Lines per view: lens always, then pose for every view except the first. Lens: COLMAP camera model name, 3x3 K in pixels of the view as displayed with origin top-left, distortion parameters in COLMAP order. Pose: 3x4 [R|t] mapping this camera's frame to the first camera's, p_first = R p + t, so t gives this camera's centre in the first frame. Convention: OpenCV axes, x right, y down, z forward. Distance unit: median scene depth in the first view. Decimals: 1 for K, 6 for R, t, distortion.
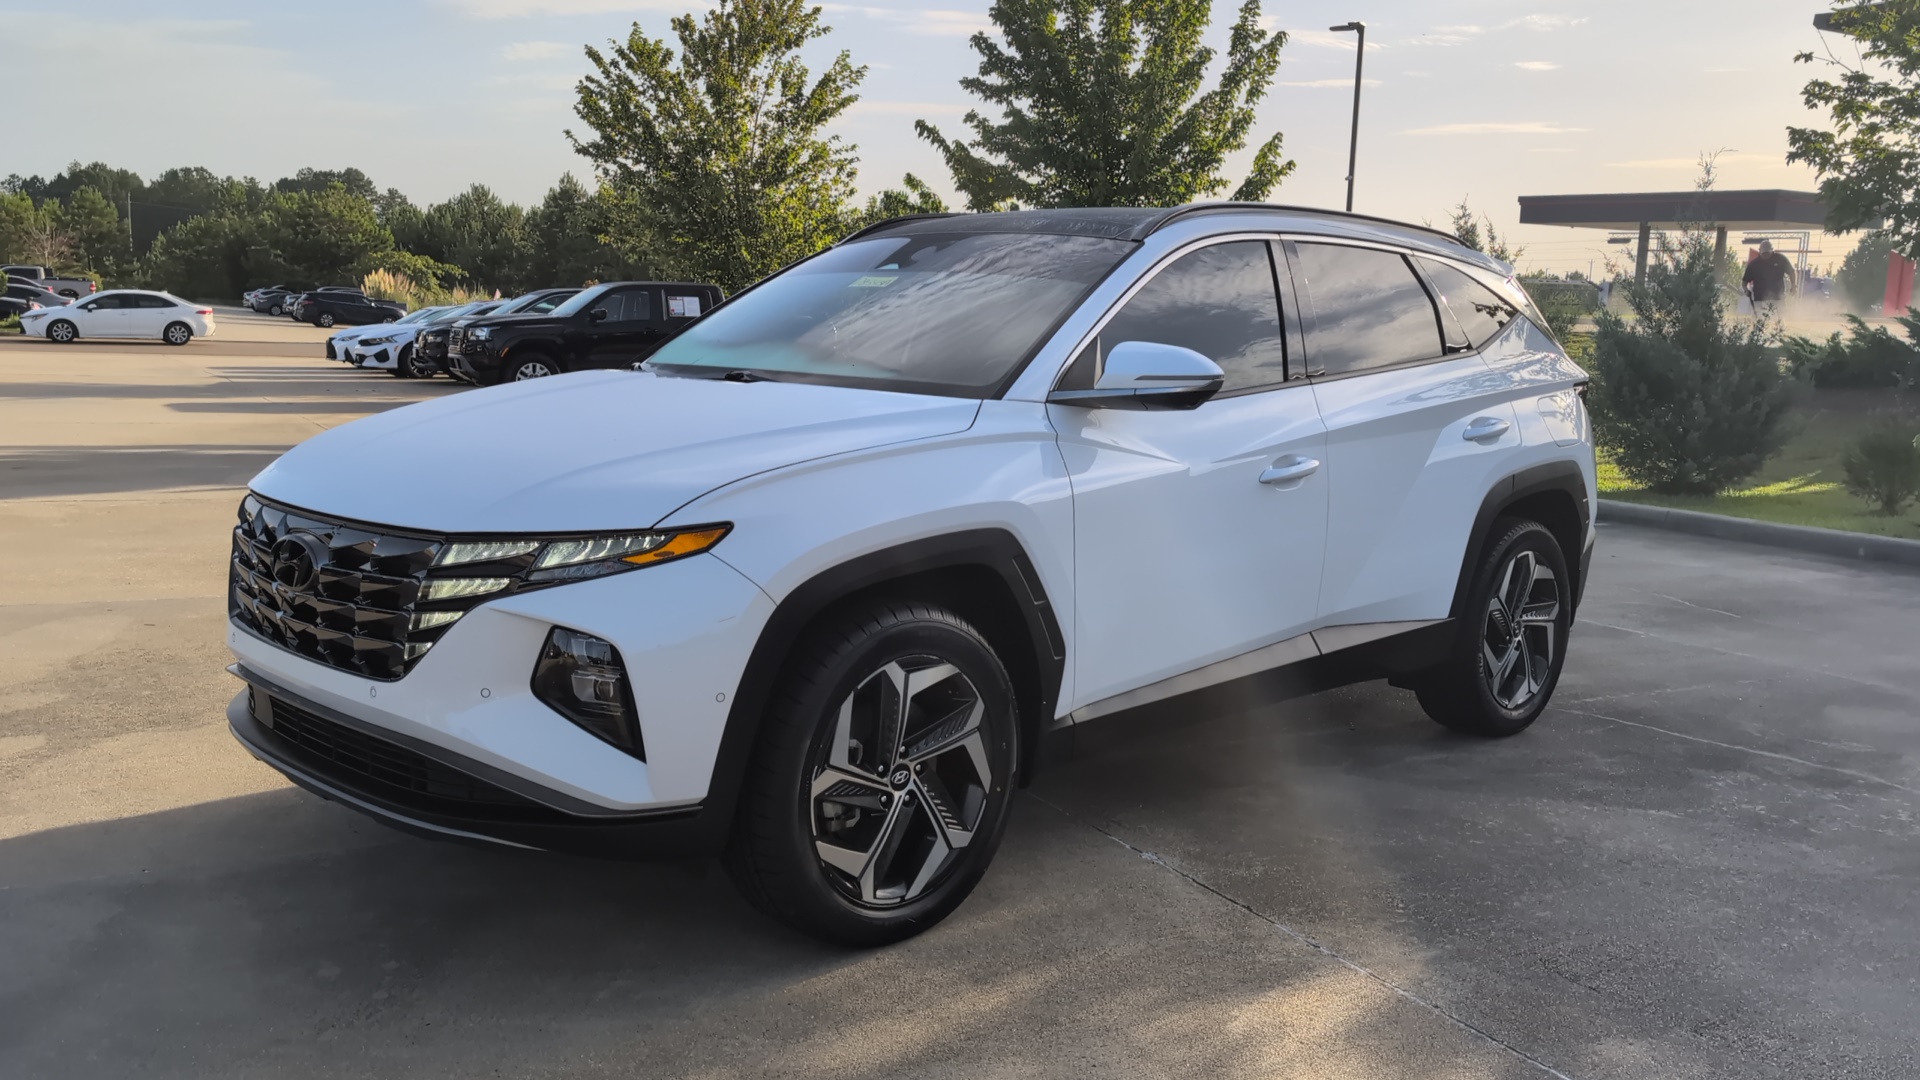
lens RADIAL K [[1629.2, 0, 960.0], [0, 1629.2, 540.0], [0, 0, 1]] dist [0.058172, -0.105305]
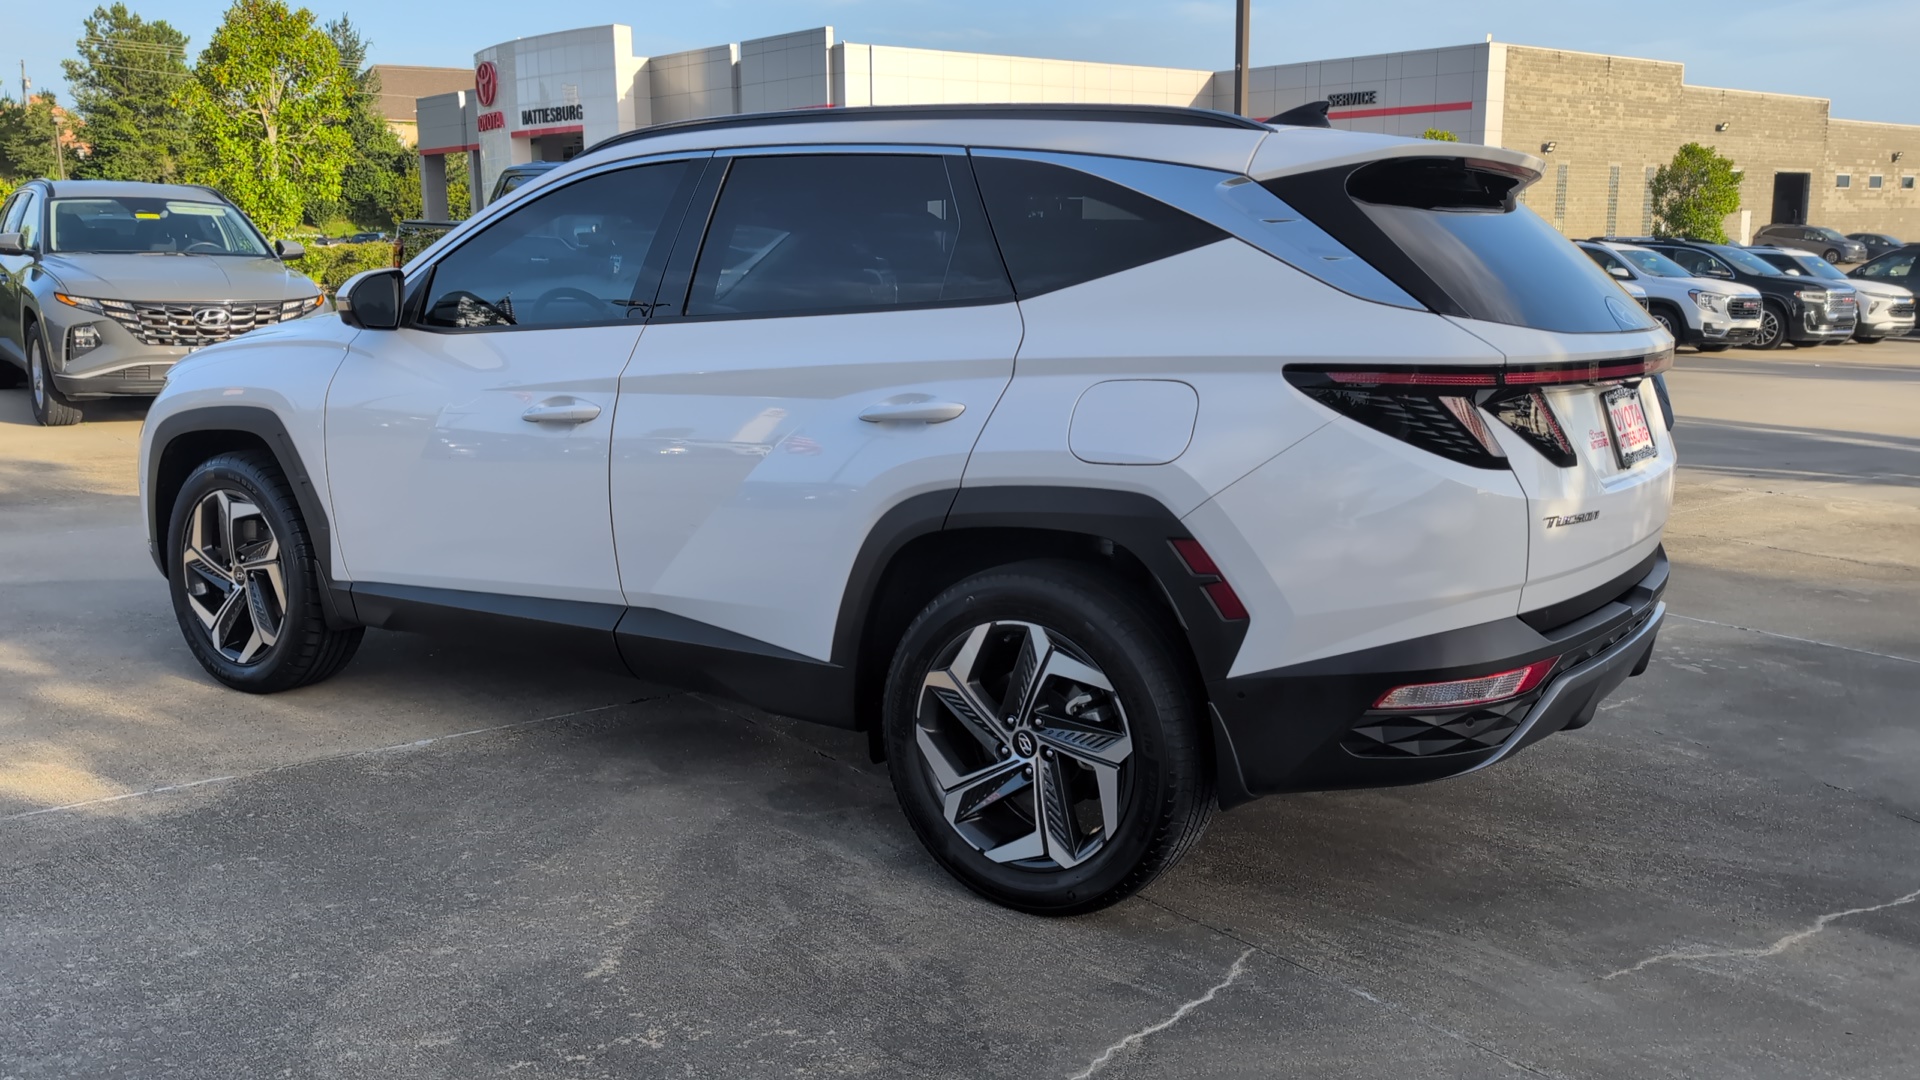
lens RADIAL K [[1629.2, 0, 960.0], [0, 1629.2, 540.0], [0, 0, 1]] dist [0.058172, -0.105305]
pose [[0.190477, 0.146765, -0.970659, 1.316226], [-0.144095, 0.982232, 0.120238, -0.131953], [0.971059, 0.116964, 0.208240, 1.177200]]
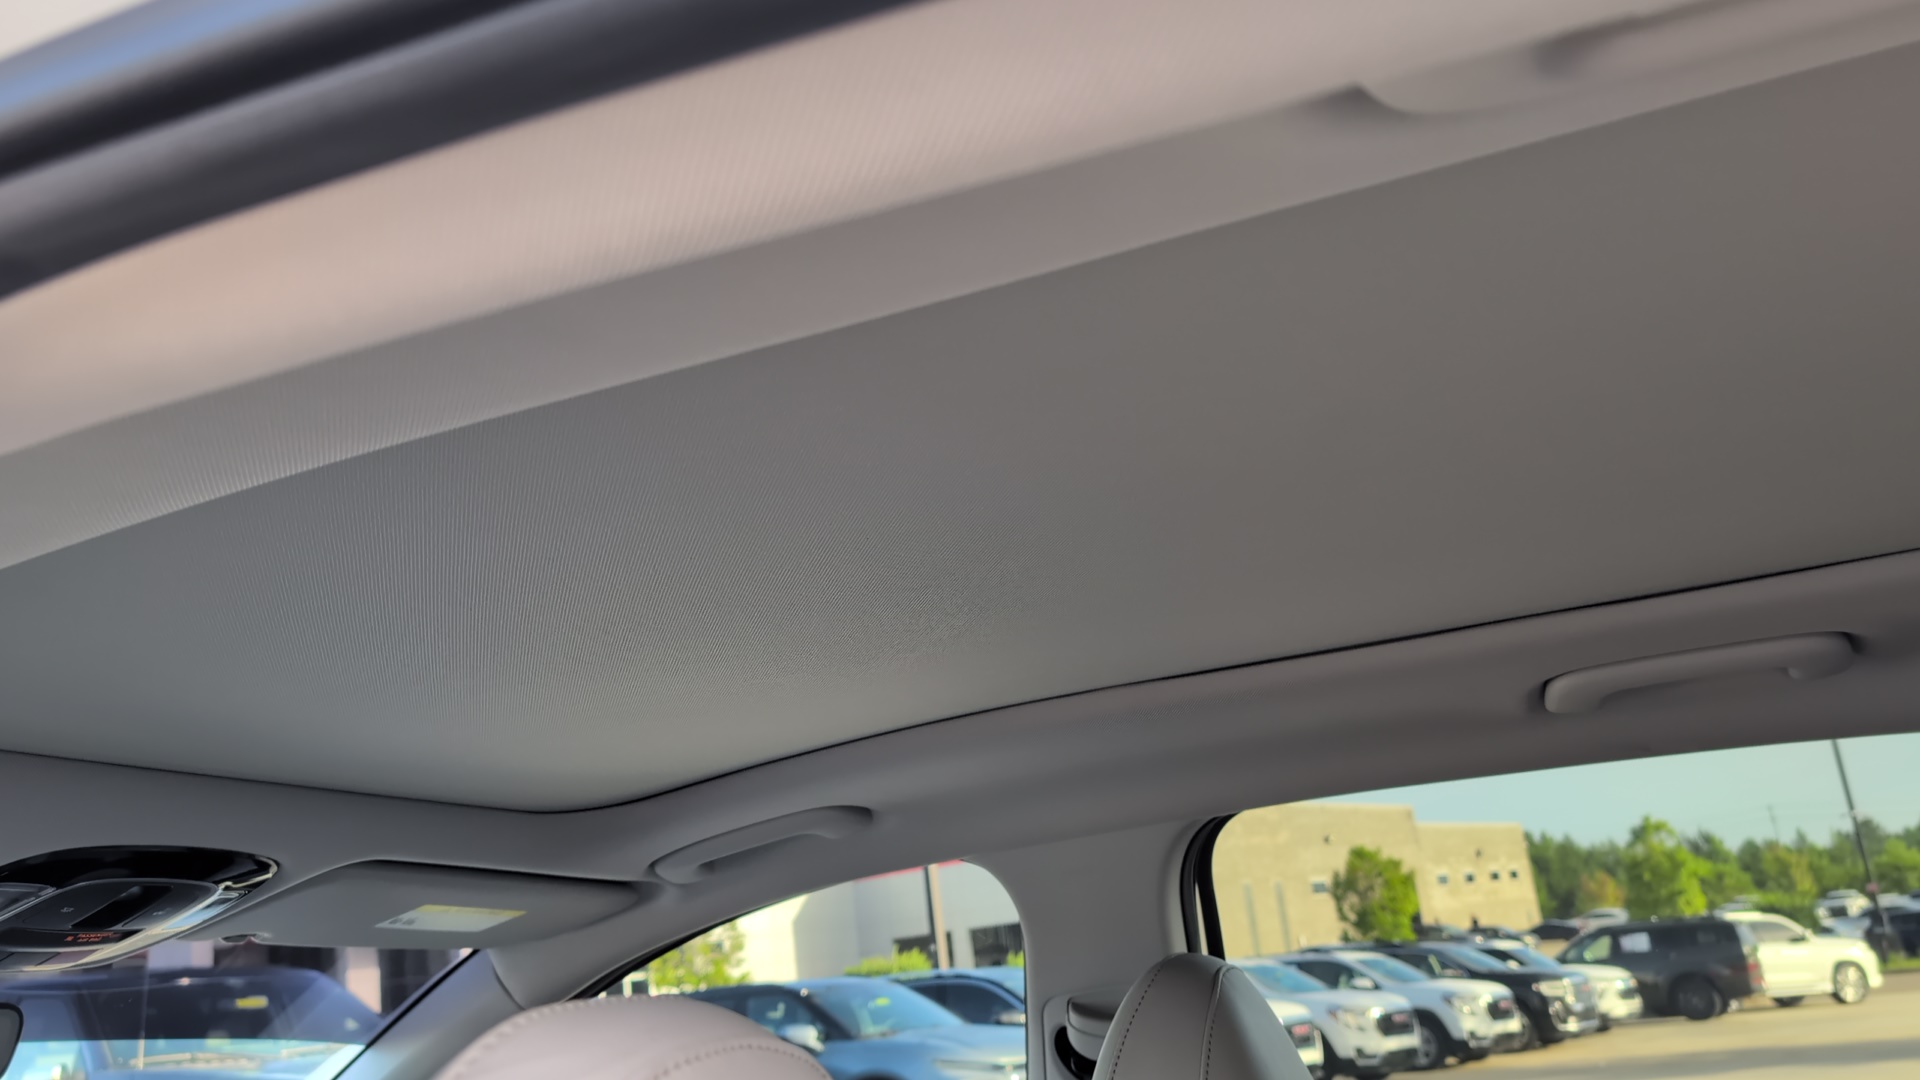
lens RADIAL K [[1629.2, 0, 960.0], [0, 1629.2, 540.0], [0, 0, 1]] dist [0.058172, -0.105305]
pose [[0.390719, -0.315408, -0.864787, 0.363921], [-0.018023, 0.936664, -0.349766, -0.177413], [0.920334, 0.152246, 0.360288, 1.258436]]
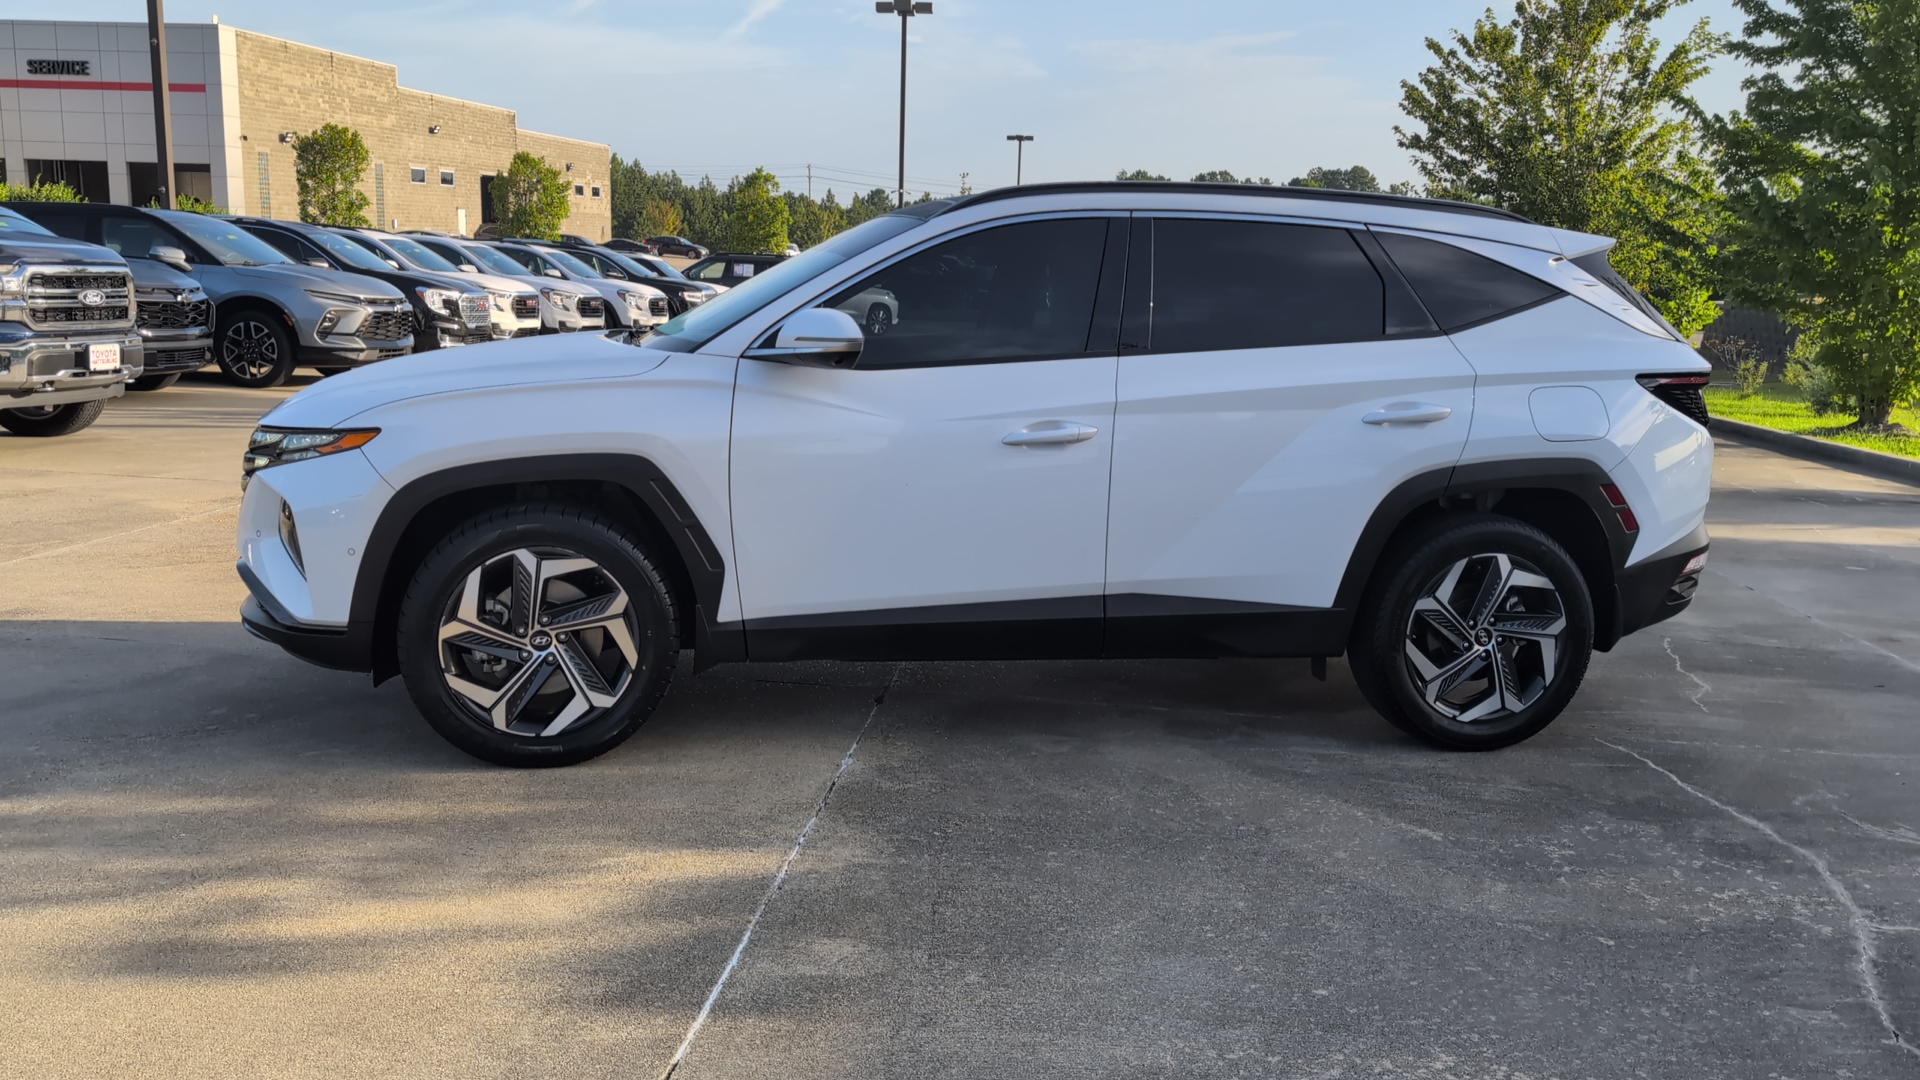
lens RADIAL K [[1610.4, 0, 972.8], [0, 1610.4, 562.5], [0, 0, 1]] dist [0.035559, -0.013376]
pose [[0.828584, 0.099473, -0.550957, 0.849708], [-0.088641, 0.994985, 0.046333, -0.005235], [0.552803, 0.010447, 0.833246, 0.111264]]
